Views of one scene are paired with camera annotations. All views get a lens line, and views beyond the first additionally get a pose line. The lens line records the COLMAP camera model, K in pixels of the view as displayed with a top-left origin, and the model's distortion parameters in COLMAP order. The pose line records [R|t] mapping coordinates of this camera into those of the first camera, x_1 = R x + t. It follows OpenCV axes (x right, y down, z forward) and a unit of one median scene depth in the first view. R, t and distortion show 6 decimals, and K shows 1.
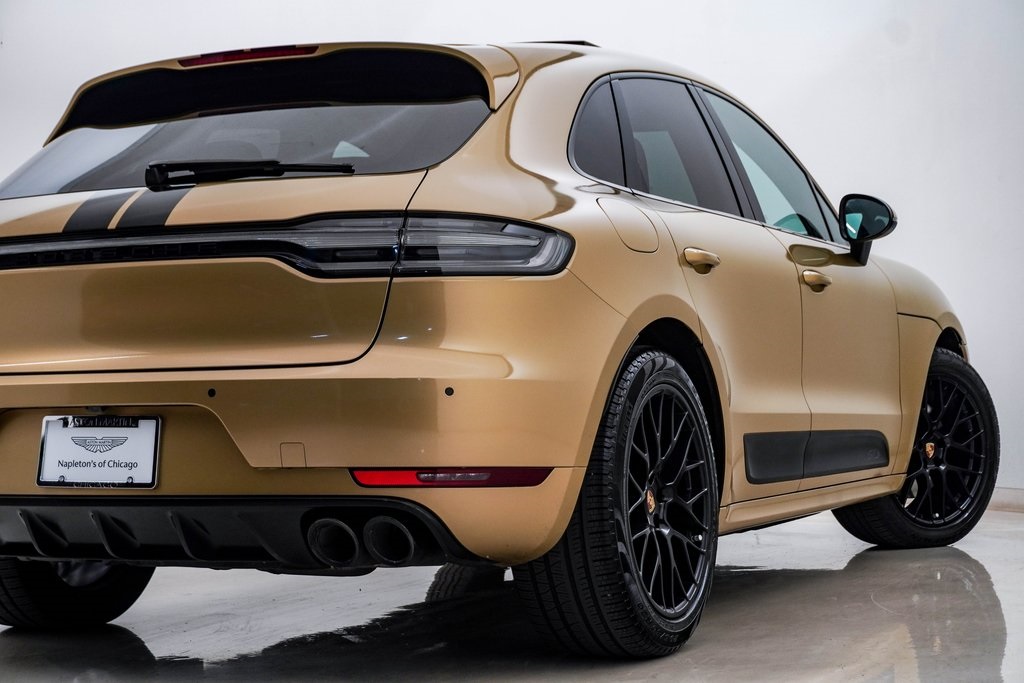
lens RADIAL K [[2051.7, 0, 509.5], [0, 2051.7, 342.8], [0, 0, 1]] dist [0.053216, 0.000000]
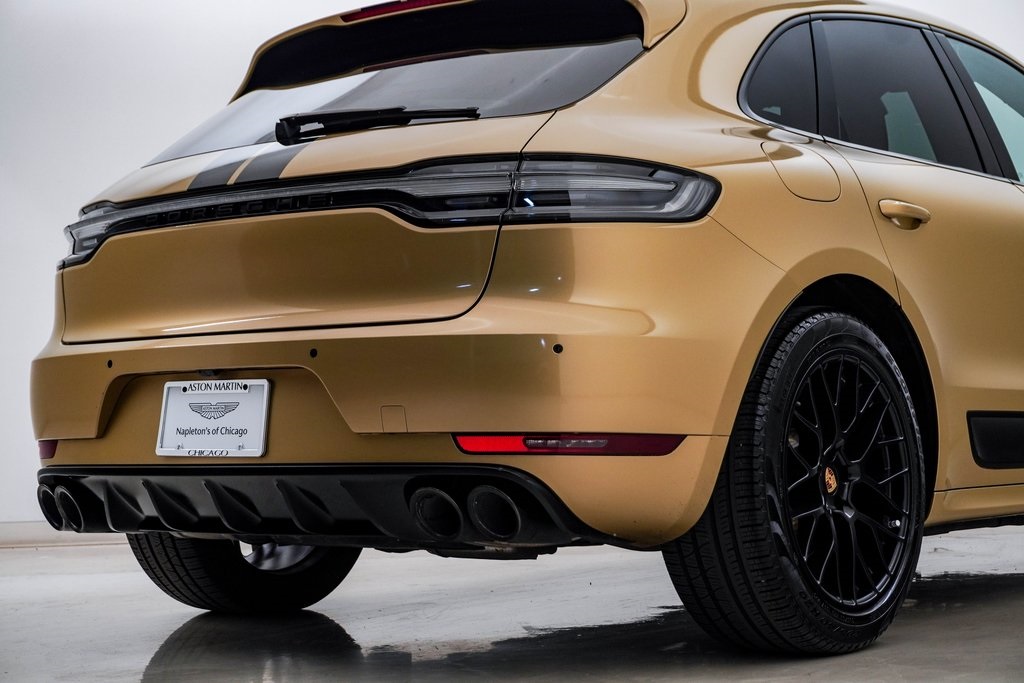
lens RADIAL K [[2023.5, 0, 516.1], [0, 2023.5, 340.9], [0, 0, 1]] dist [0.033976, 0.000000]
pose [[0.975140, -0.008527, -0.221427, 0.141680], [0.005193, 0.999864, -0.015632, 0.032208], [0.221530, 0.014094, 0.975052, 0.118642]]
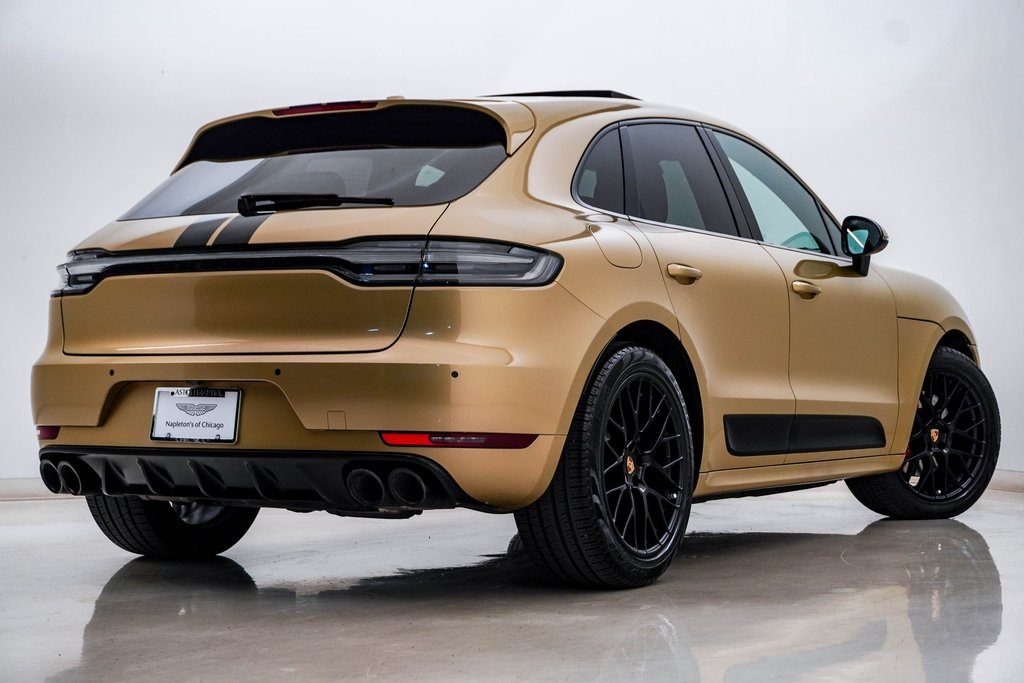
lens RADIAL K [[2051.7, 0, 509.4], [0, 2051.7, 342.1], [0, 0, 1]] dist [0.053216, 0.000000]
pose [[0.995433, 0.018220, -0.093704, 0.120770], [-0.017692, 0.999823, 0.006461, -0.005758], [0.093805, -0.004773, 0.995579, -0.285578]]
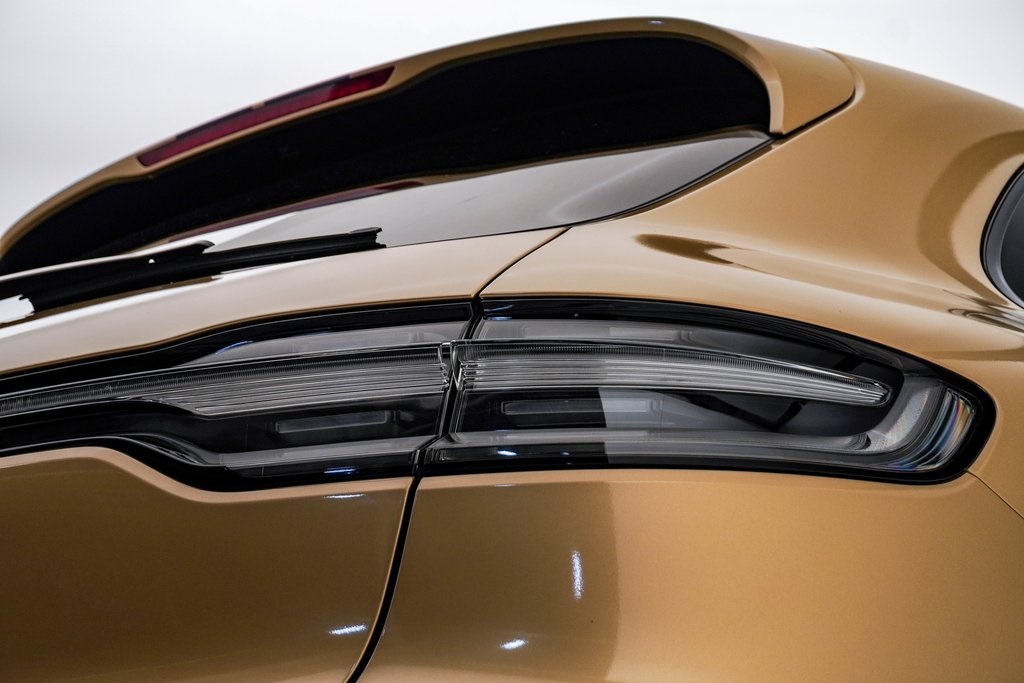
lens RADIAL K [[2185.6, 0, 505.3], [0, 2185.6, 340.9], [0, 0, 1]] dist [0.141270, 0.000000]
pose [[0.971958, -0.057606, -0.227990, 0.037550], [-0.002711, 0.966720, -0.255821, 0.036332], [0.235139, 0.249265, 0.939455, 0.633402]]
